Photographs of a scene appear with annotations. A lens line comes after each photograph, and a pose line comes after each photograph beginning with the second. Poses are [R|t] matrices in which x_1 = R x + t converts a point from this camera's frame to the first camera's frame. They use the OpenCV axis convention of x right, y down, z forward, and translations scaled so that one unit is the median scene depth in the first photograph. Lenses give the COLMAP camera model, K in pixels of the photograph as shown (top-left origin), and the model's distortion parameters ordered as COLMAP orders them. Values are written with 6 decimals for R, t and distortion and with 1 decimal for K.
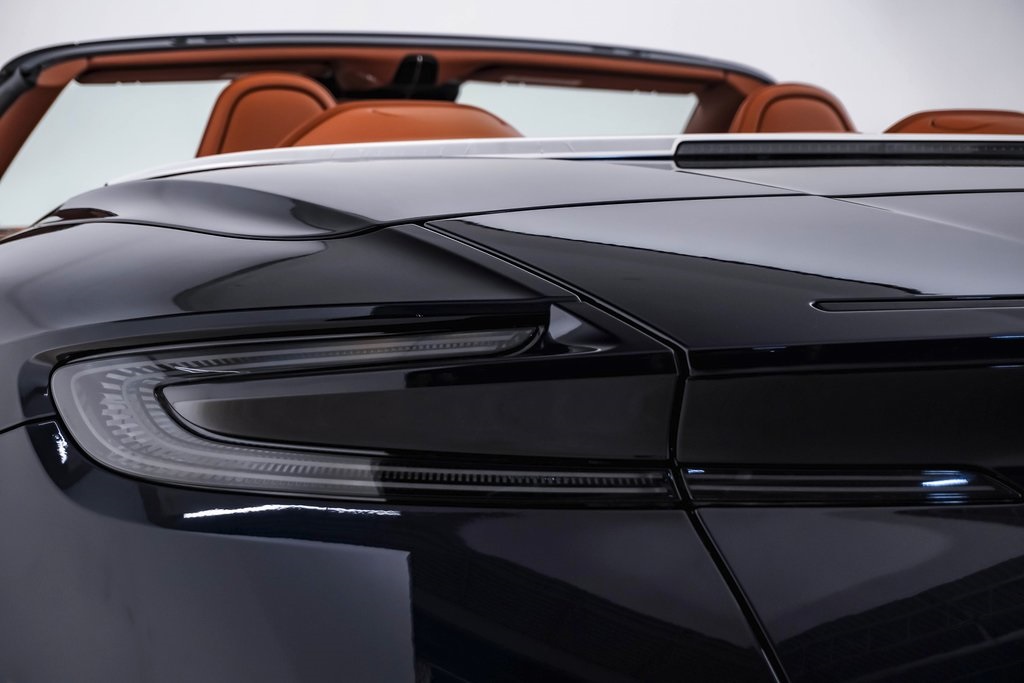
lens RADIAL K [[2172.1, 0, 512.0], [0, 2172.1, 341.5], [0, 0, 1]] dist [-0.034229, 0.632549]
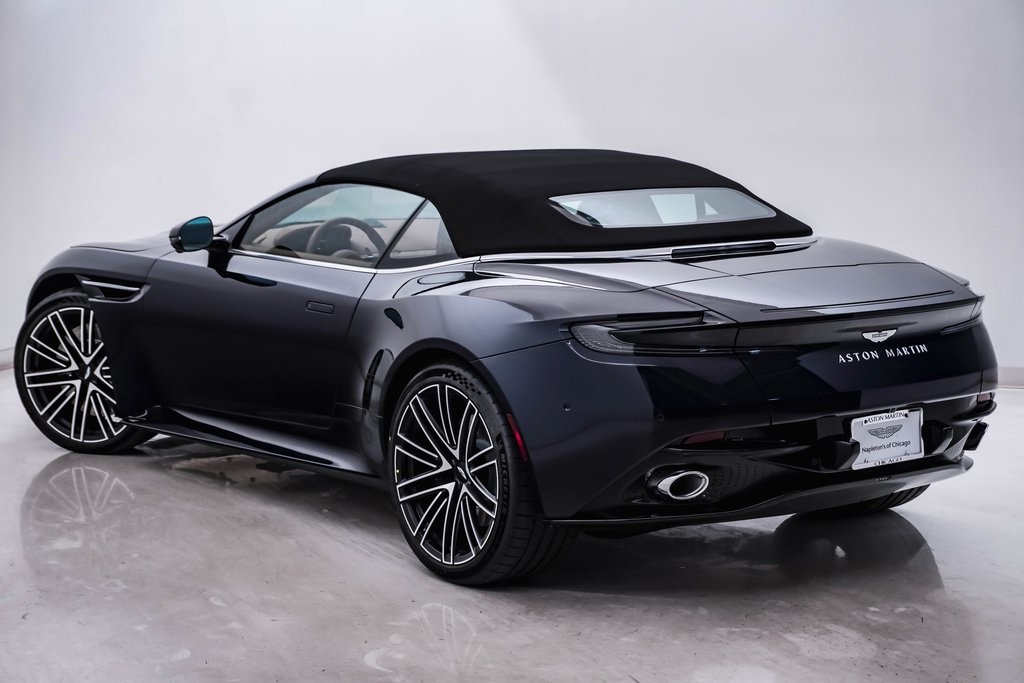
lens RADIAL K [[2172.1, 0, 512.0], [0, 2172.1, 341.5], [0, 0, 1]] dist [-0.034229, 0.632549]
pose [[0.957965, -0.033564, 0.284916, -0.709009], [0.010256, 0.996504, 0.082908, -0.142132], [-0.286702, -0.076501, 0.954960, -1.379530]]
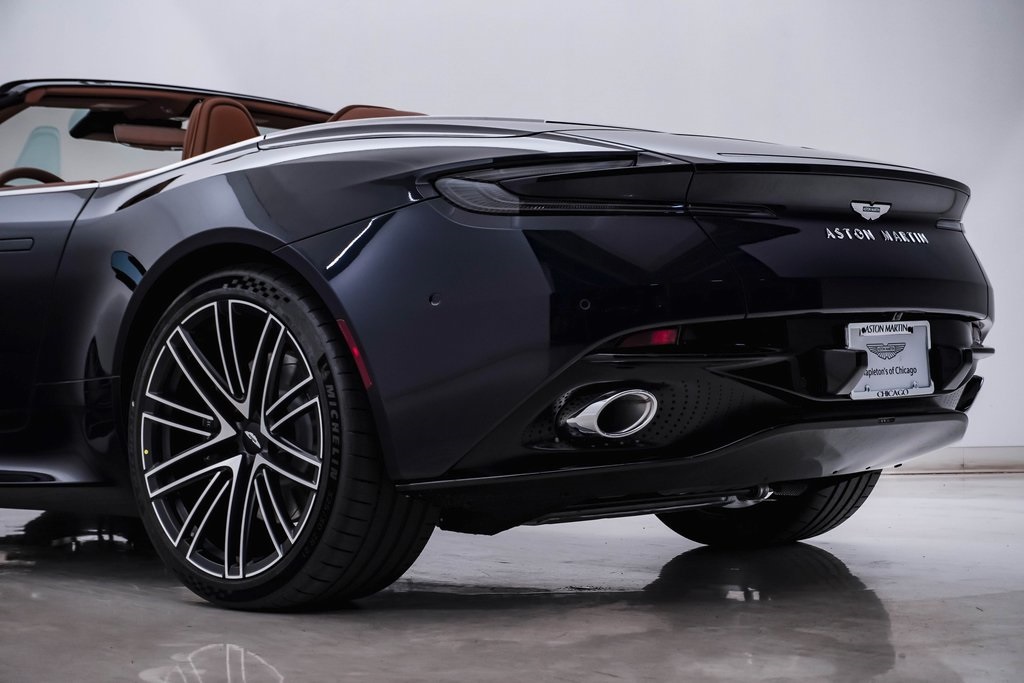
lens RADIAL K [[2172.1, 0, 512.0], [0, 2172.1, 341.5], [0, 0, 1]] dist [-0.034229, 0.632549]
pose [[0.885748, -0.001482, 0.464164, -0.653107], [0.030457, 0.998025, -0.054933, 0.172309], [-0.463166, 0.062793, 0.884044, -0.670917]]
